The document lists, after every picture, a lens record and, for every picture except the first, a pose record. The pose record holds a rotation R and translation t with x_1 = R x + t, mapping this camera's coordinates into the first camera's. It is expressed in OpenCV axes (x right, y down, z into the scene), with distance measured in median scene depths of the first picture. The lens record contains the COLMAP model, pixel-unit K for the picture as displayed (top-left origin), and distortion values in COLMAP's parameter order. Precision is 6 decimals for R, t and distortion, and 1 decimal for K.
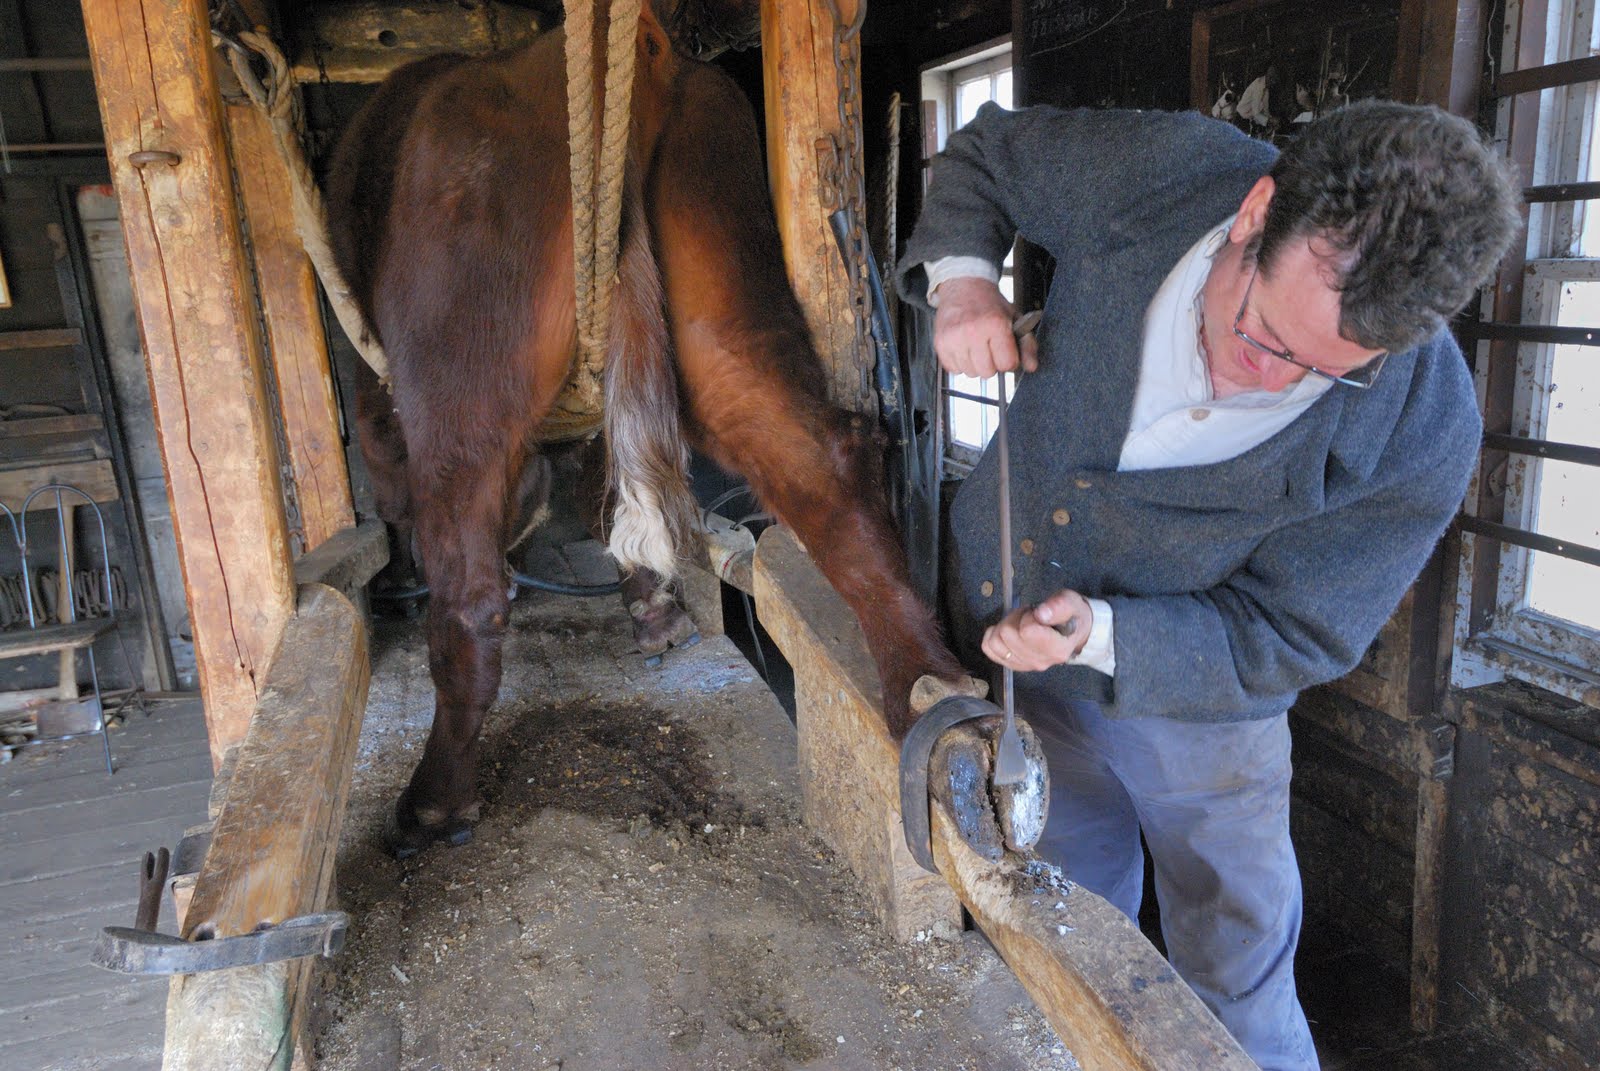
lens RADIAL K [[1172.9, 0, 803.4], [0, 1172.9, 532.5], [0, 0, 1]] dist [0.033548, 0.002049]
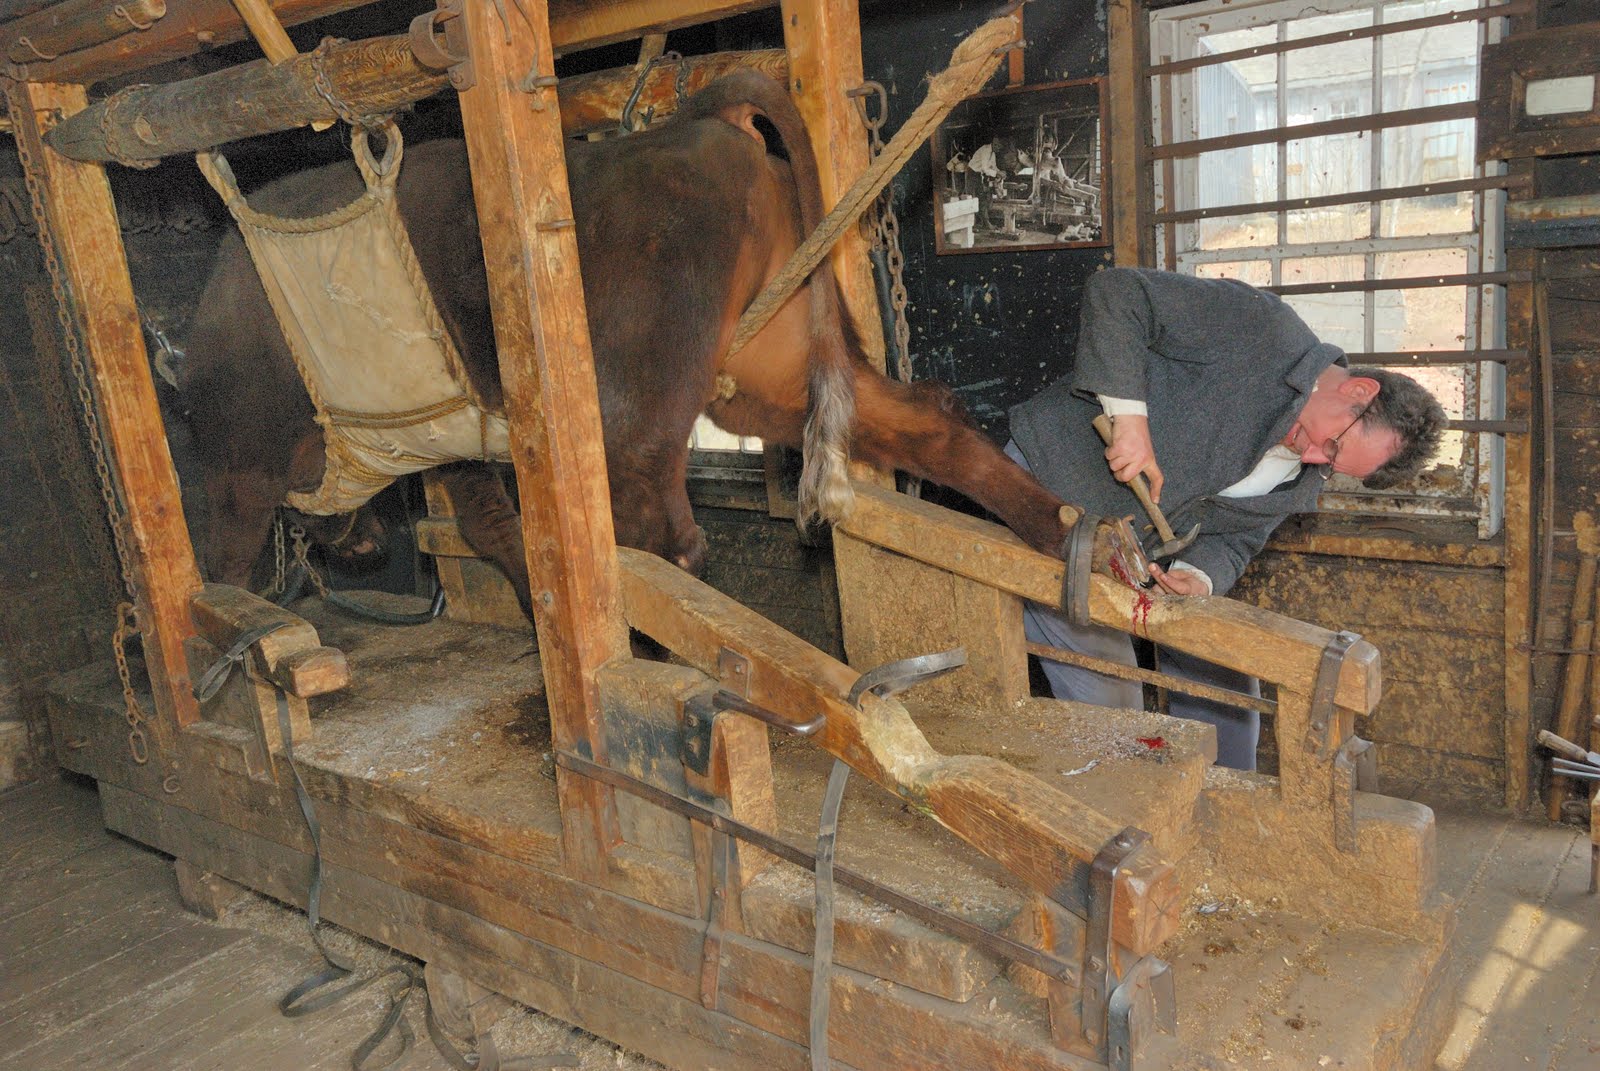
lens RADIAL K [[1347.9, 0, 800.9], [0, 1347.9, 531.5], [0, 0, 1]] dist [0.109574, -0.002558]
pose [[0.840507, -0.152891, 0.519781, -0.850184], [0.183648, 0.982961, -0.007832, 0.069340], [-0.509728, 0.102039, 0.854263, -0.319846]]
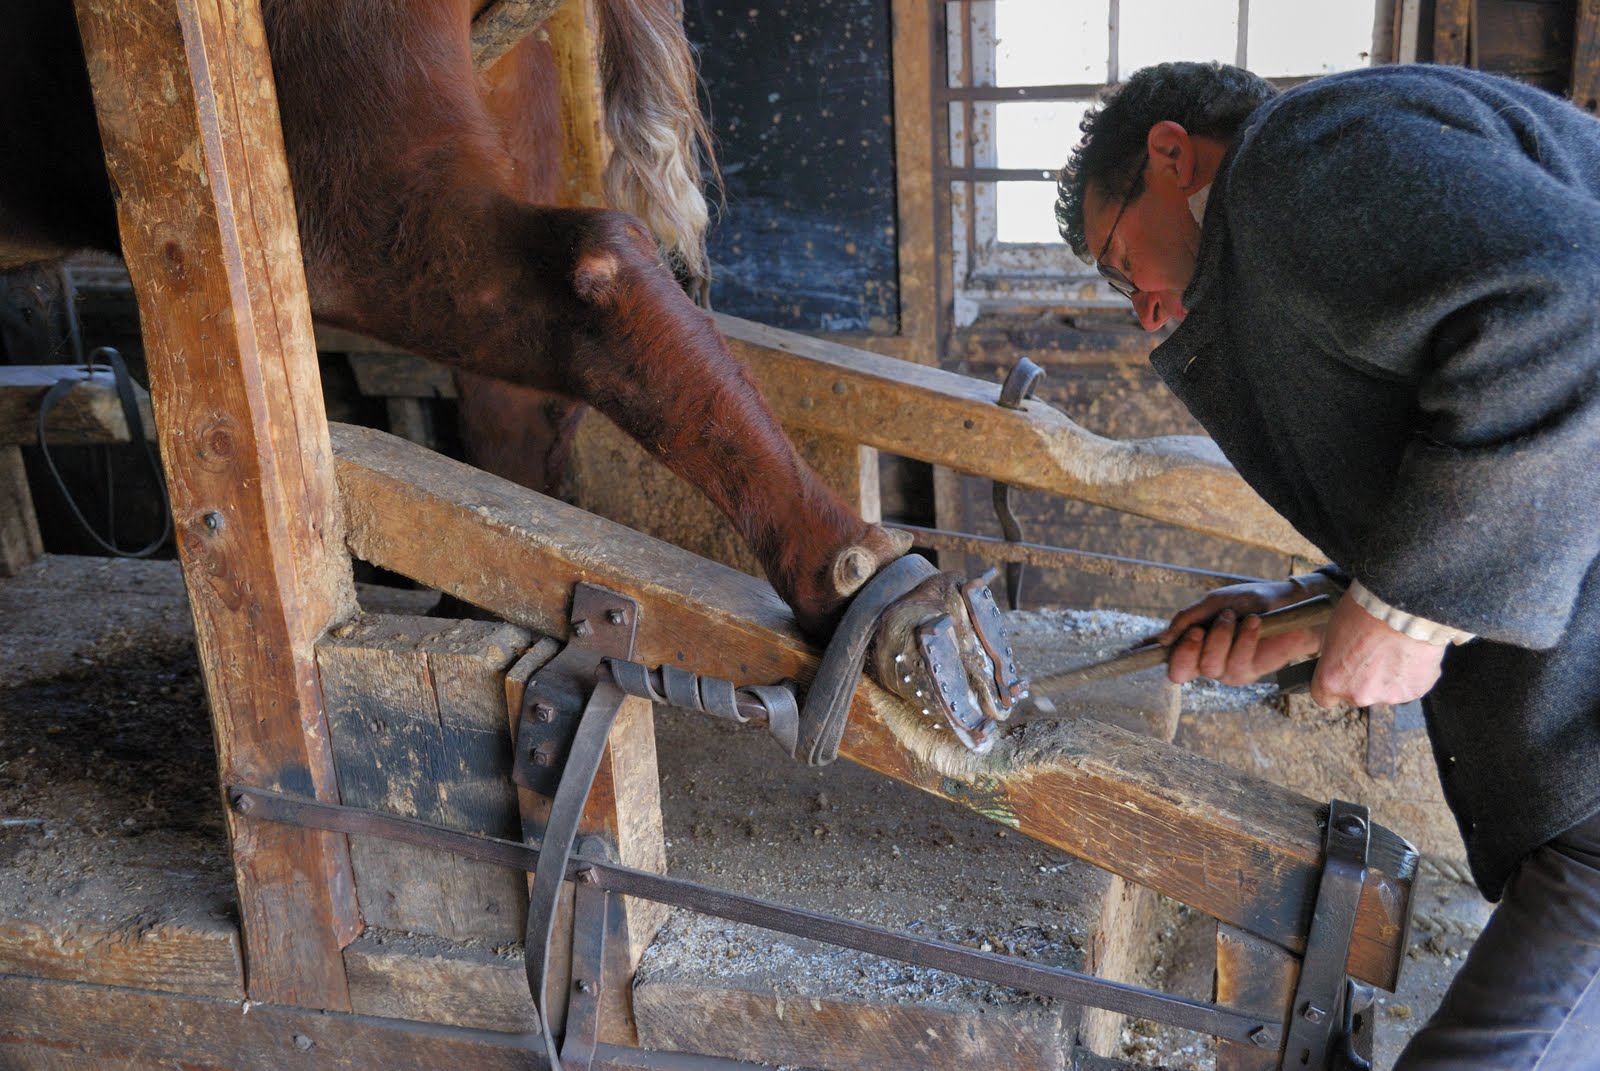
lens RADIAL K [[1886.7, 0, 800.4], [0, 1886.7, 544.1], [0, 0, 1]] dist [0.155589, 0.000000]
pose [[0.583834, -0.269166, 0.765955, -0.974580], [0.222315, 0.960385, 0.168037, -0.006450], [-0.780842, 0.072178, 0.620545, 0.027152]]
